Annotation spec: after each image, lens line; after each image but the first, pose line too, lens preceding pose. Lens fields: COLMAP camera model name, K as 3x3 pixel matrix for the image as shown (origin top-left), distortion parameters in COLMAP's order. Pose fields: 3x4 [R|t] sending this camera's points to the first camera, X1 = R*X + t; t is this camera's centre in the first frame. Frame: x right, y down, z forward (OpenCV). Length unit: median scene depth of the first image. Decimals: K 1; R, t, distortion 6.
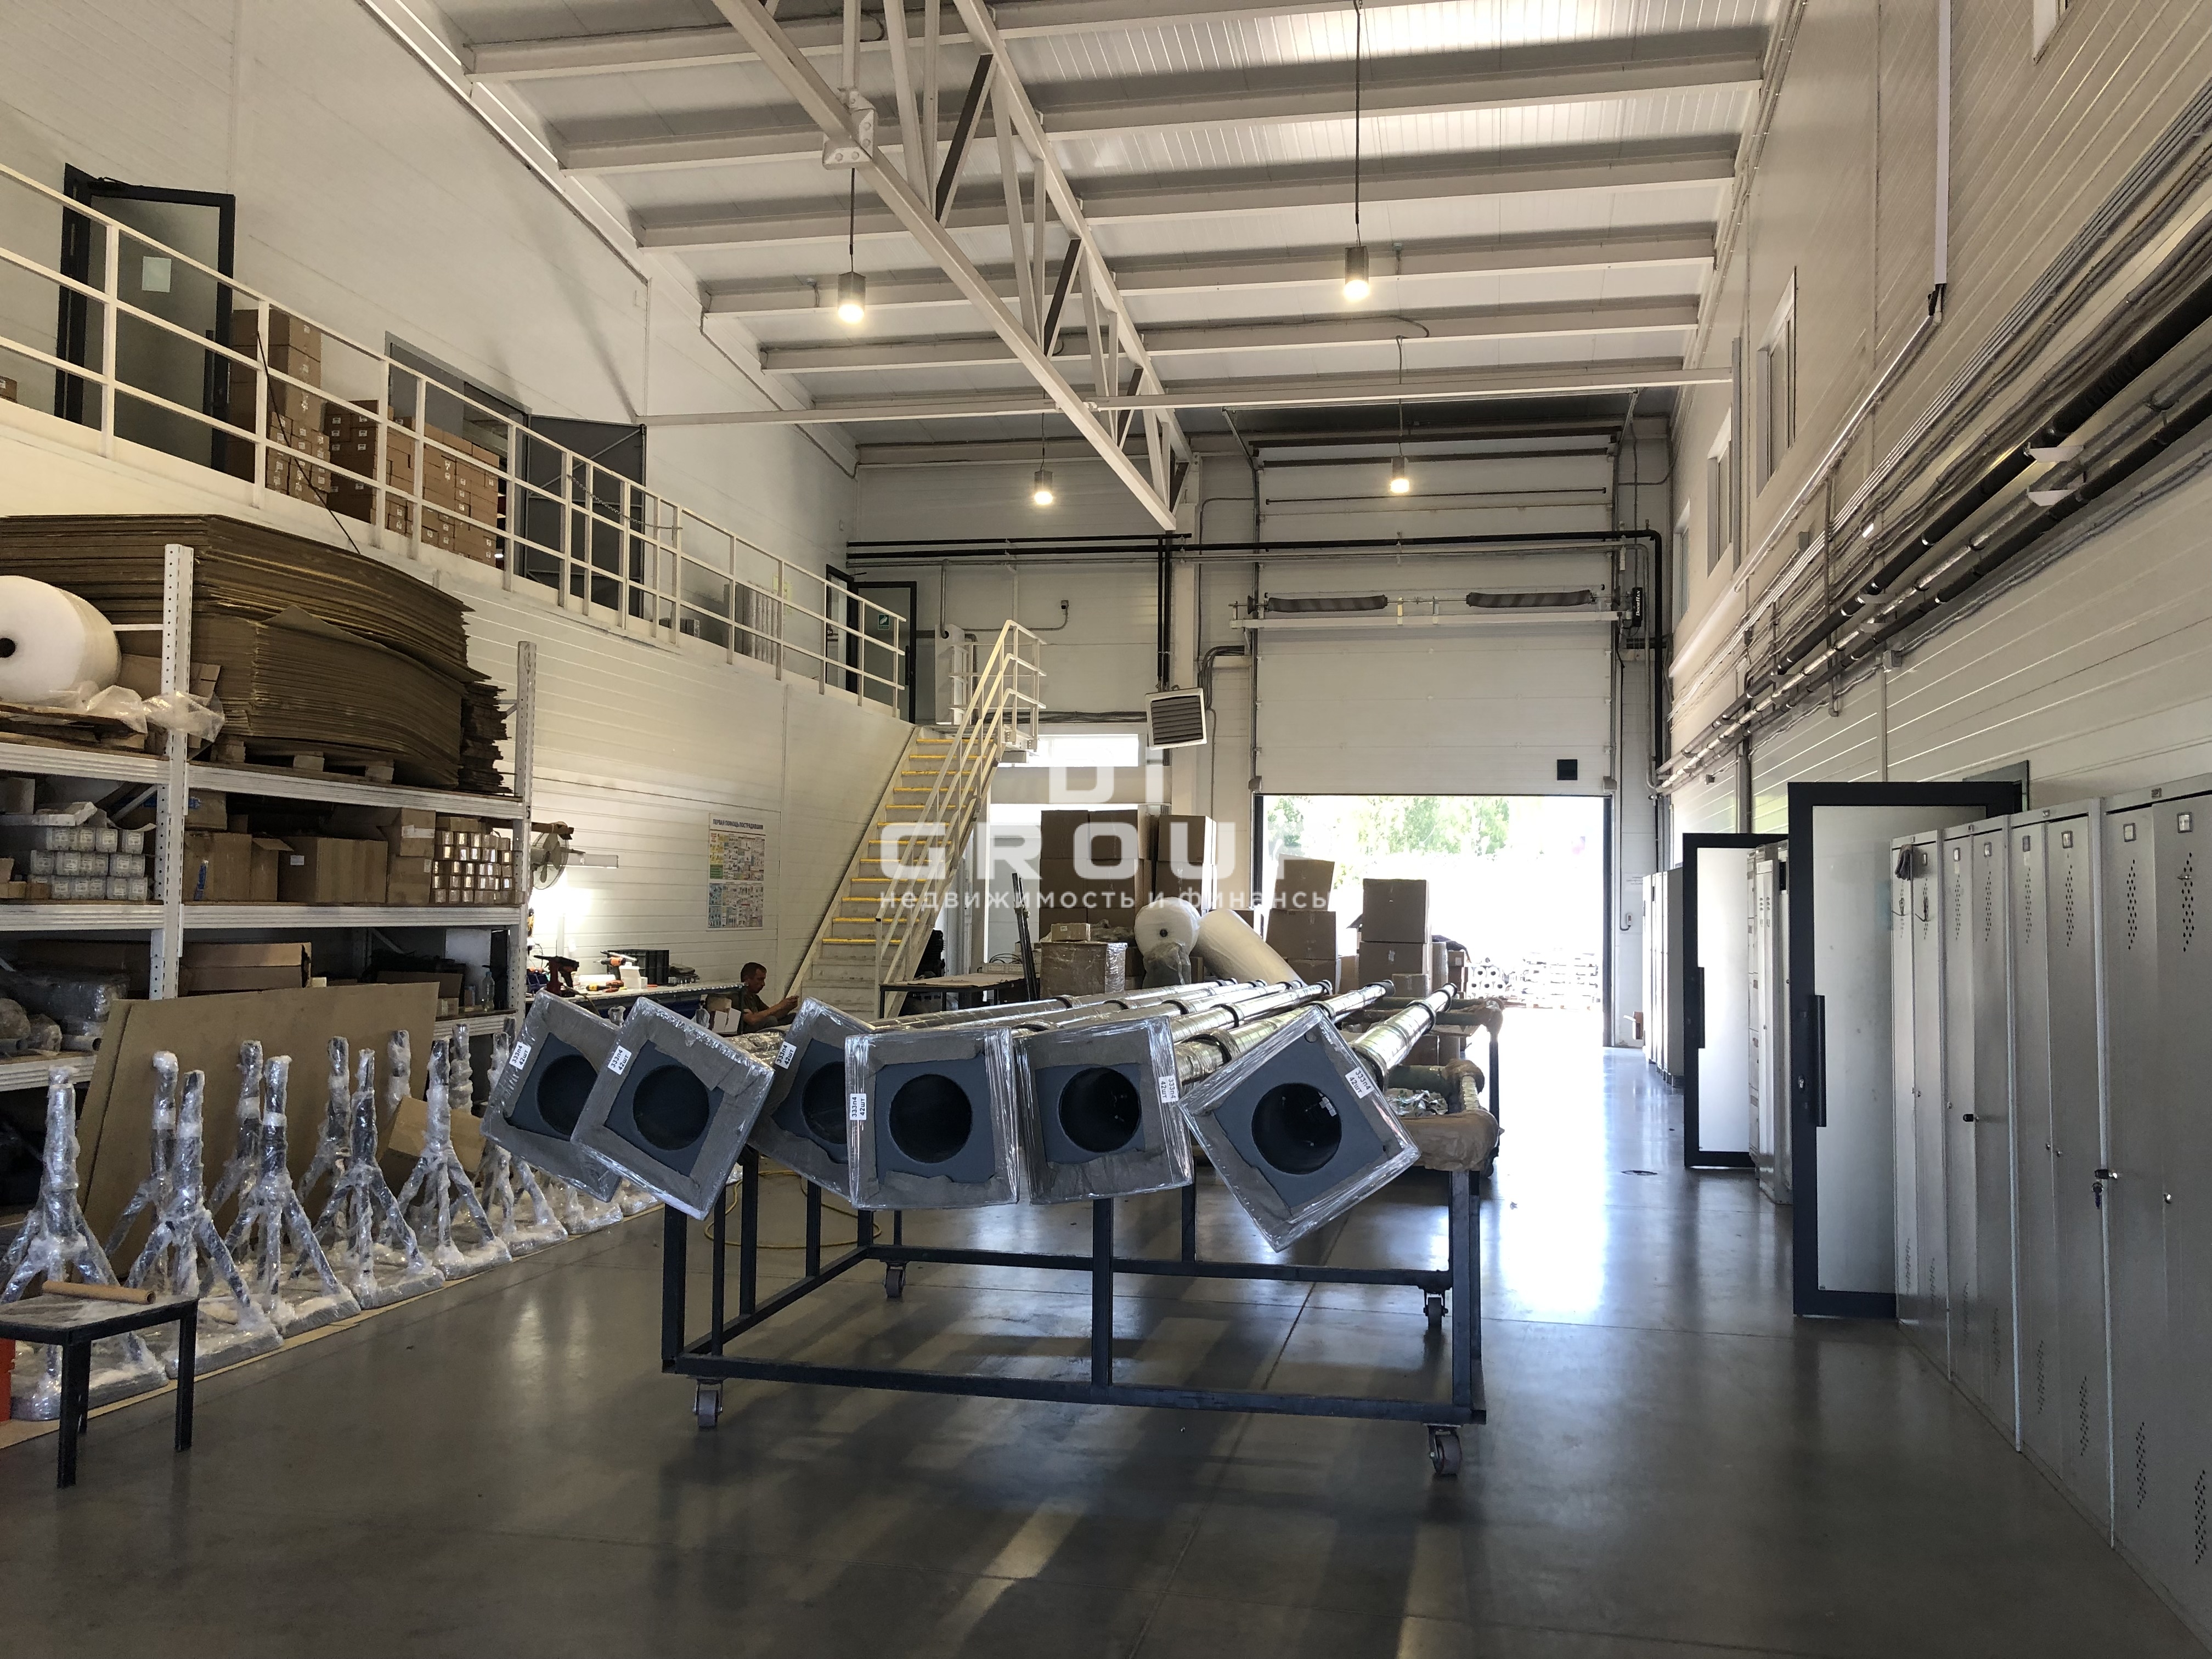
lens RADIAL K [[1821.5, 0, 1111.0], [0, 1821.5, 818.8], [0, 0, 1]] dist [0.042026, -0.004366]
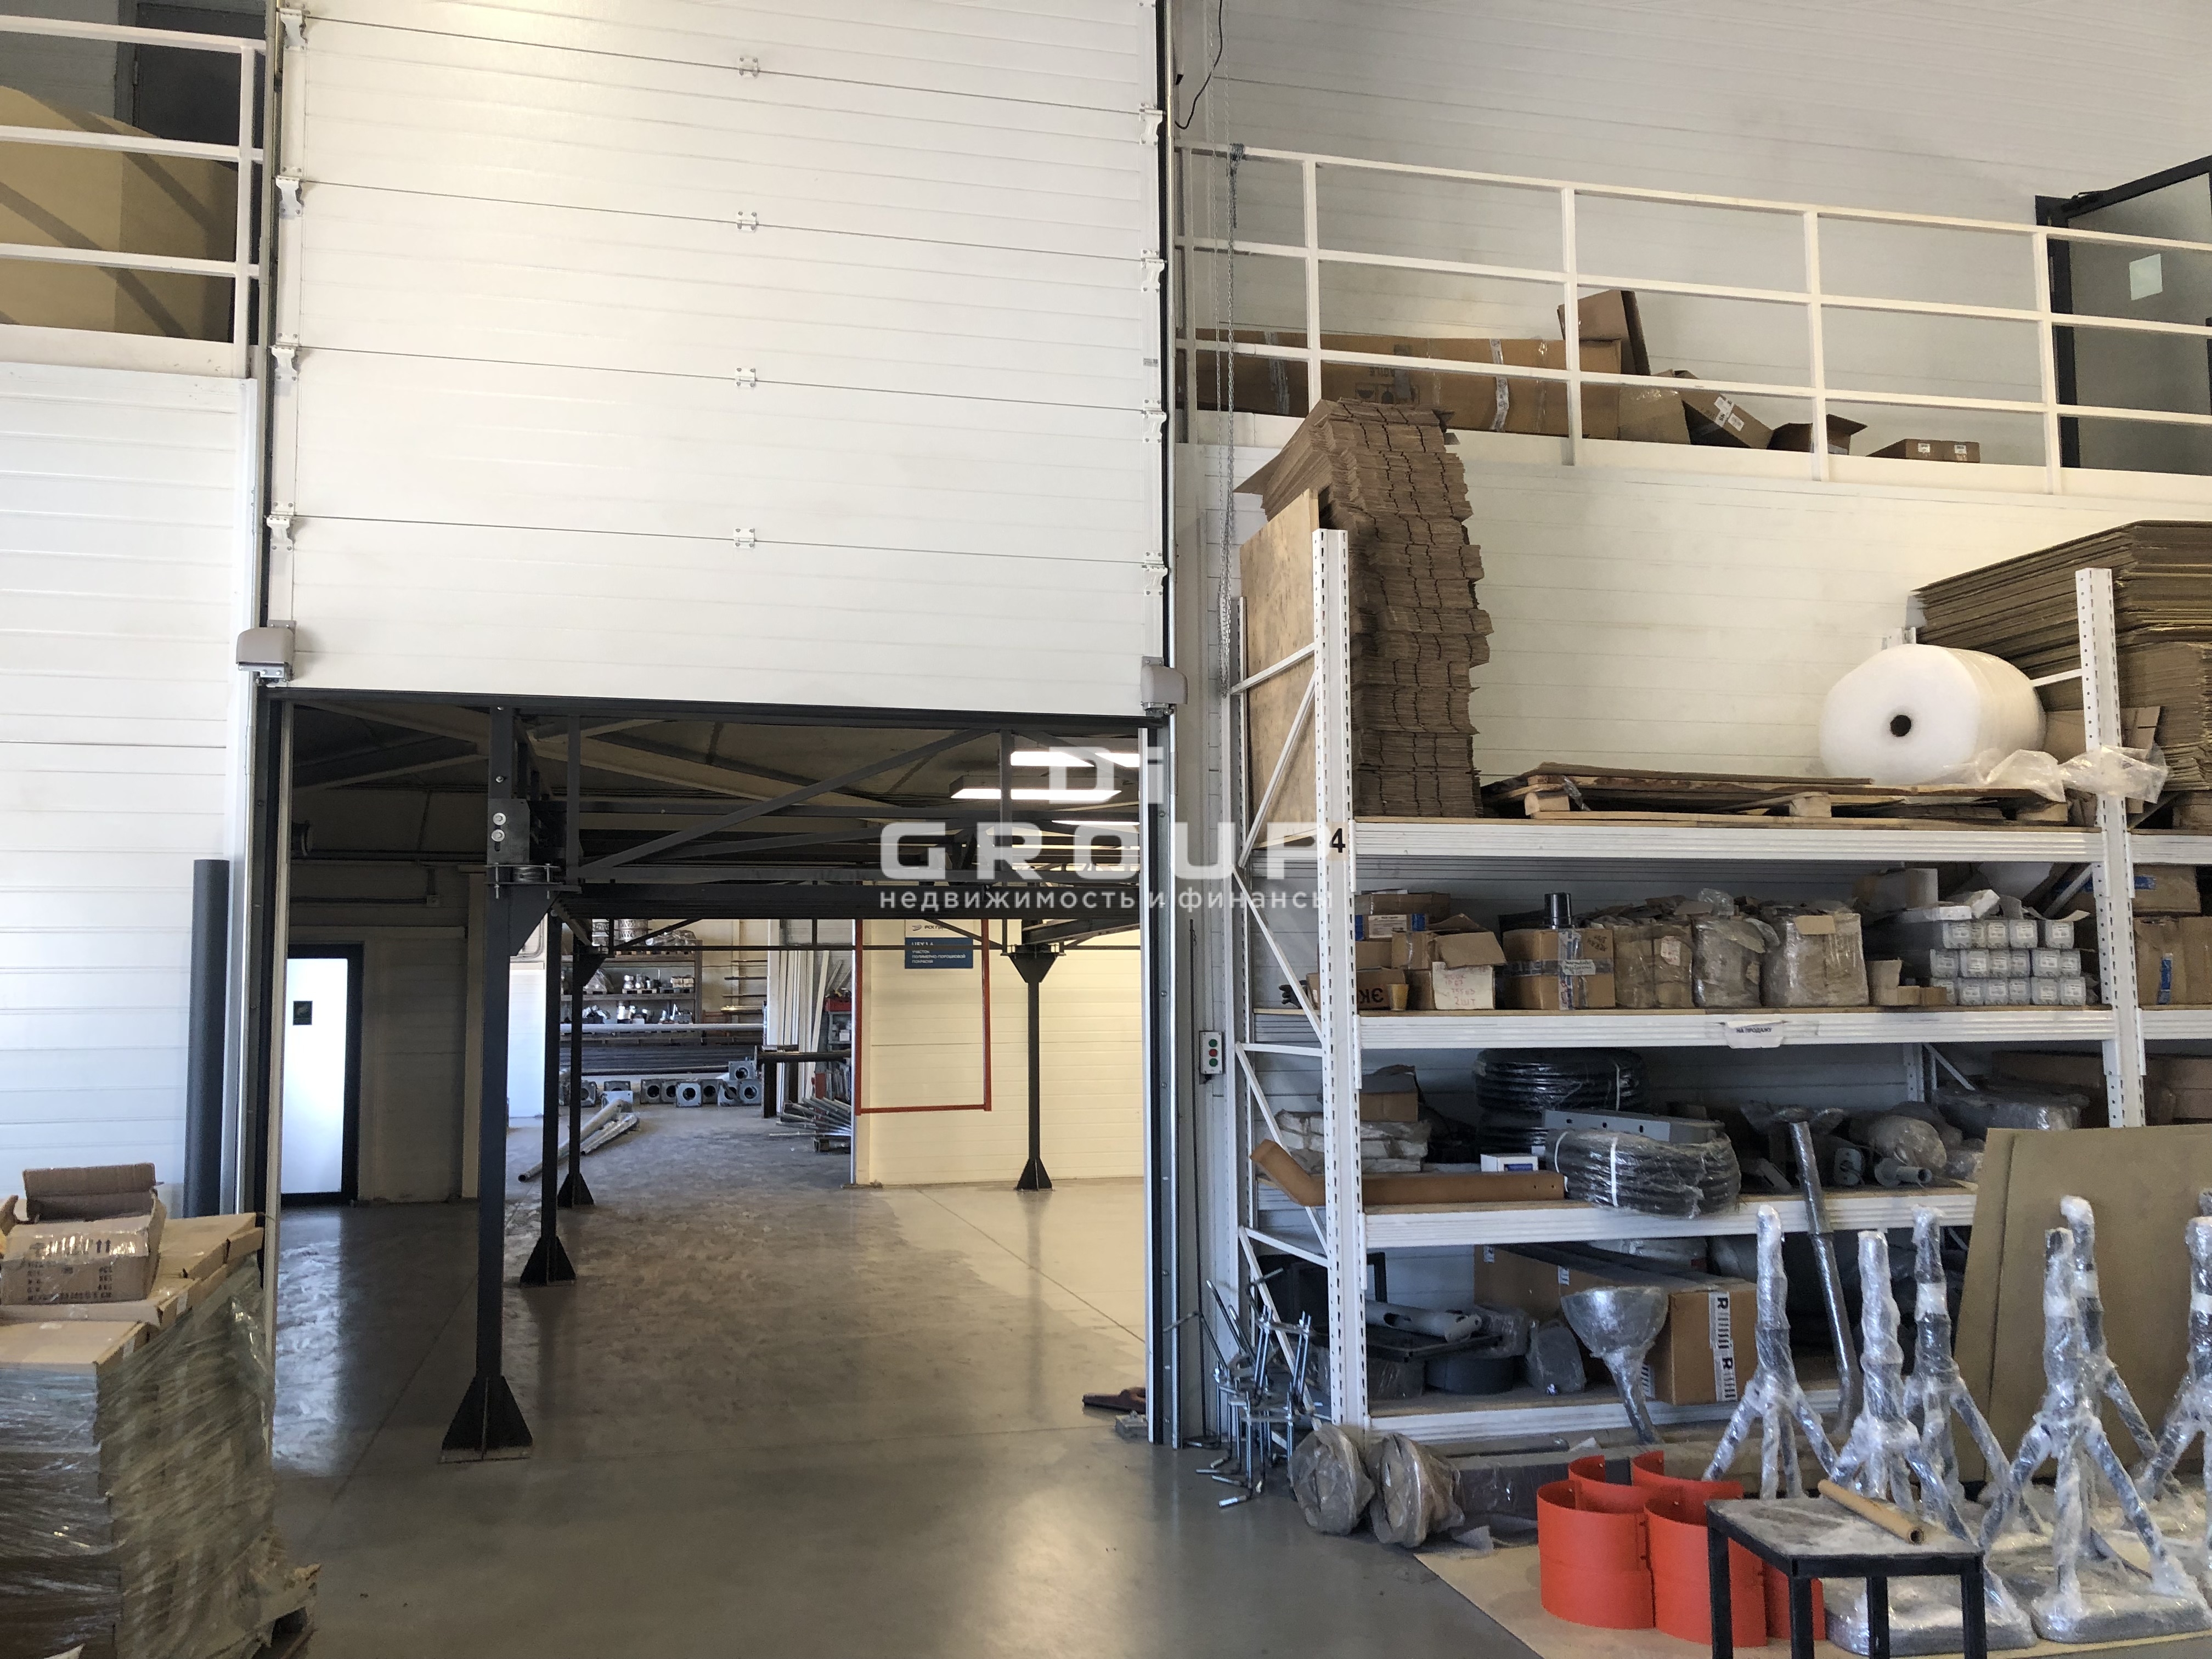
lens RADIAL K [[1791.6, 0, 1116.2], [0, 1791.6, 841.1], [0, 0, 1]] dist [0.120676, -0.144003]
pose [[0.429362, -0.098831, -0.897709, 0.028884], [0.061103, 0.994896, -0.080306, 0.010832], [0.901063, -0.020372, 0.433209, 0.256711]]
